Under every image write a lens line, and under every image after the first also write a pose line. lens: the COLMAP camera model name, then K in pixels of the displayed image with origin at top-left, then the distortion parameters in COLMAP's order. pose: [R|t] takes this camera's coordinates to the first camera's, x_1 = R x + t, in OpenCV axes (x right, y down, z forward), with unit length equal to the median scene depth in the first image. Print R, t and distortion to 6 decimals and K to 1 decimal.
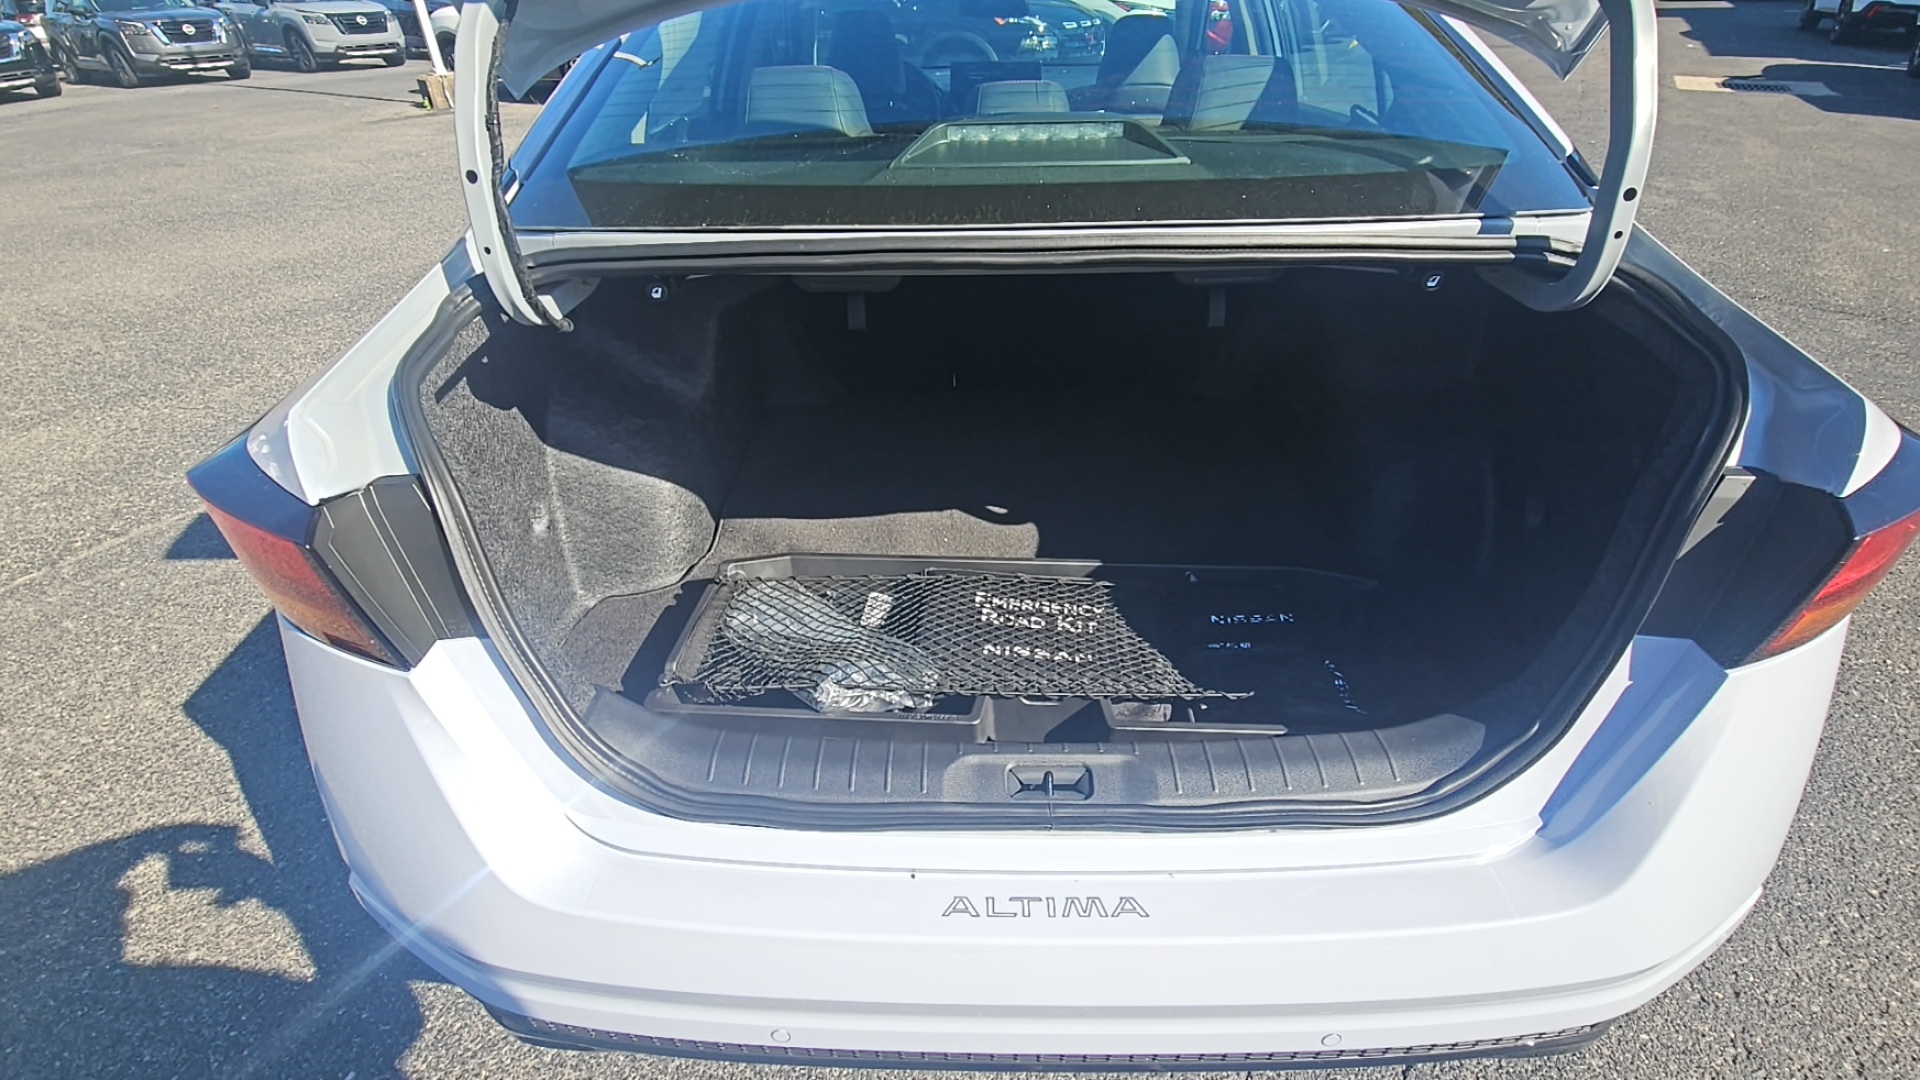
lens RADIAL K [[859.5, 0, 953.8], [0, 859.5, 536.4], [0, 0, 1]] dist [0.016879, -0.011144]
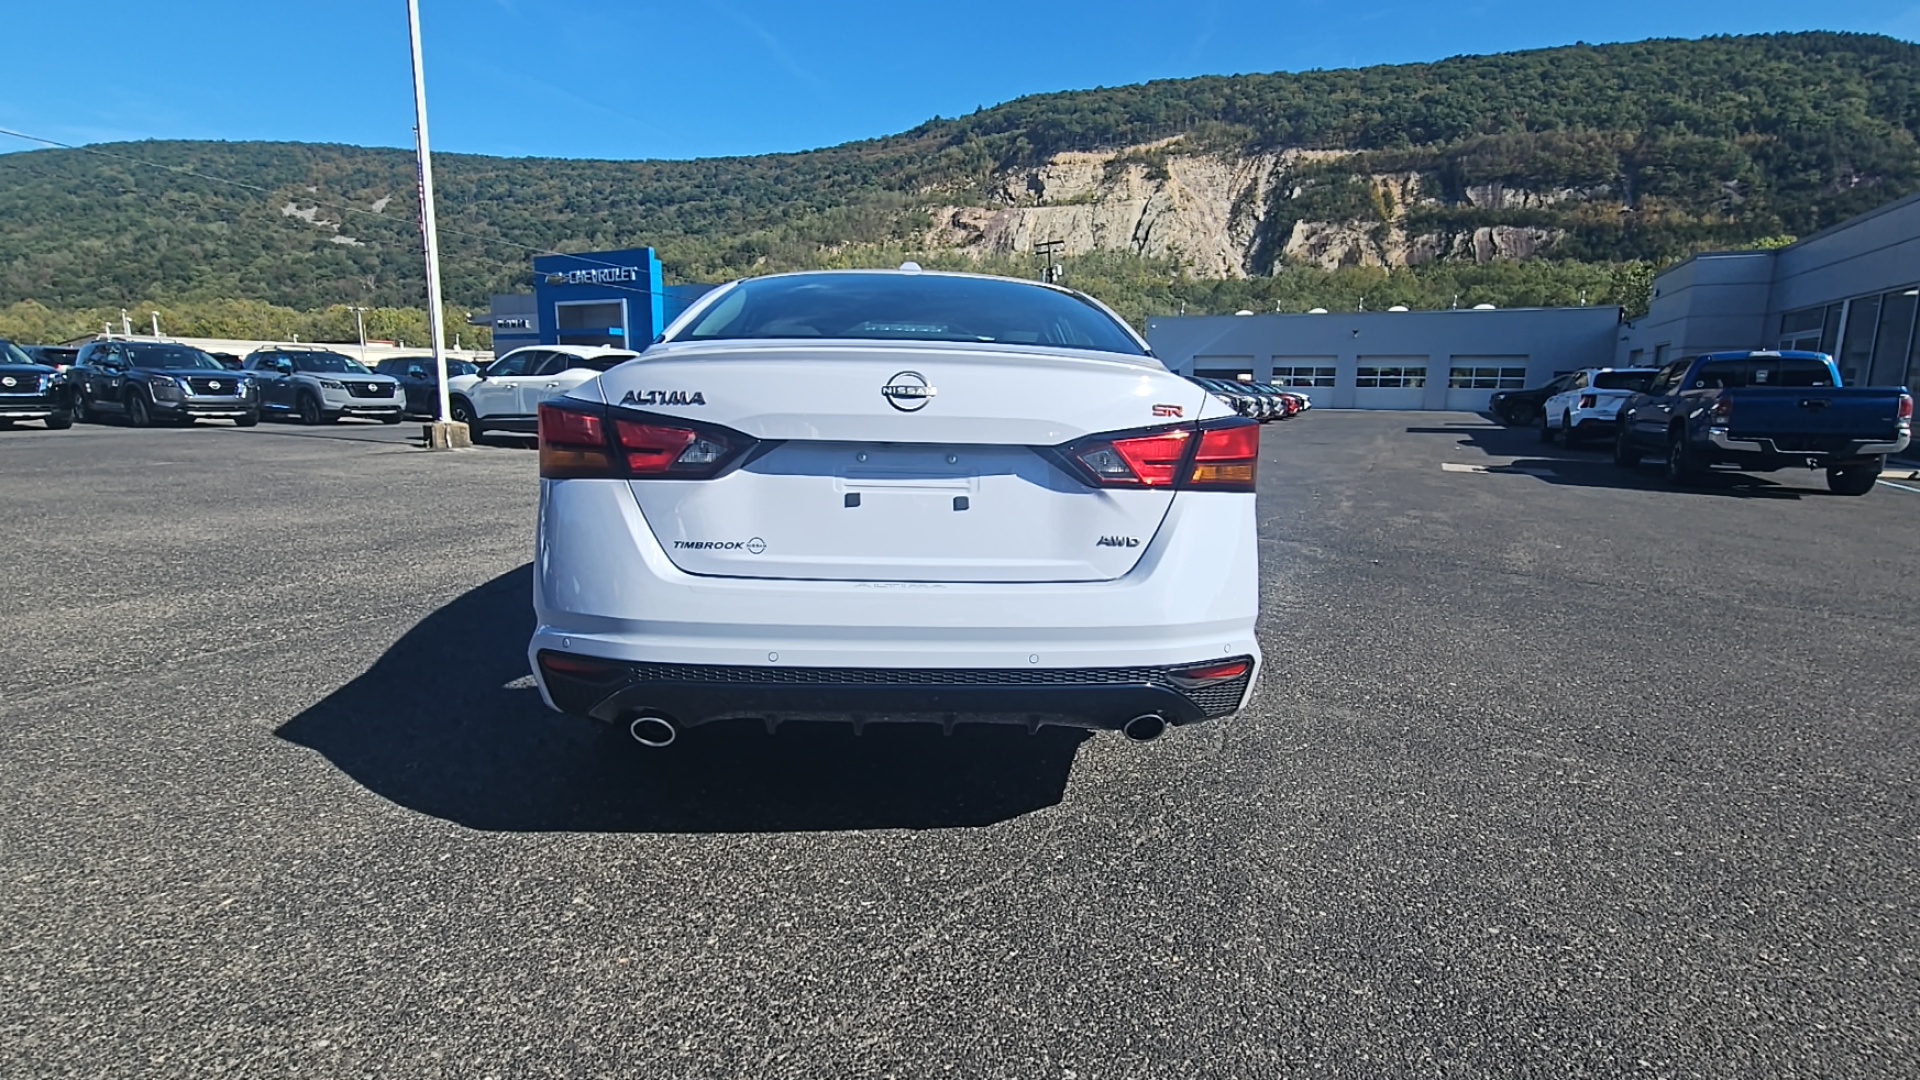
lens RADIAL K [[859.5, 0, 957.3], [0, 859.5, 537.6], [0, 0, 1]] dist [0.016879, -0.011144]
pose [[0.995965, 0.028724, 0.085017, 0.004315], [0.007422, 0.917772, -0.397039, 0.080835], [-0.089431, 0.396068, 0.913856, -0.074122]]
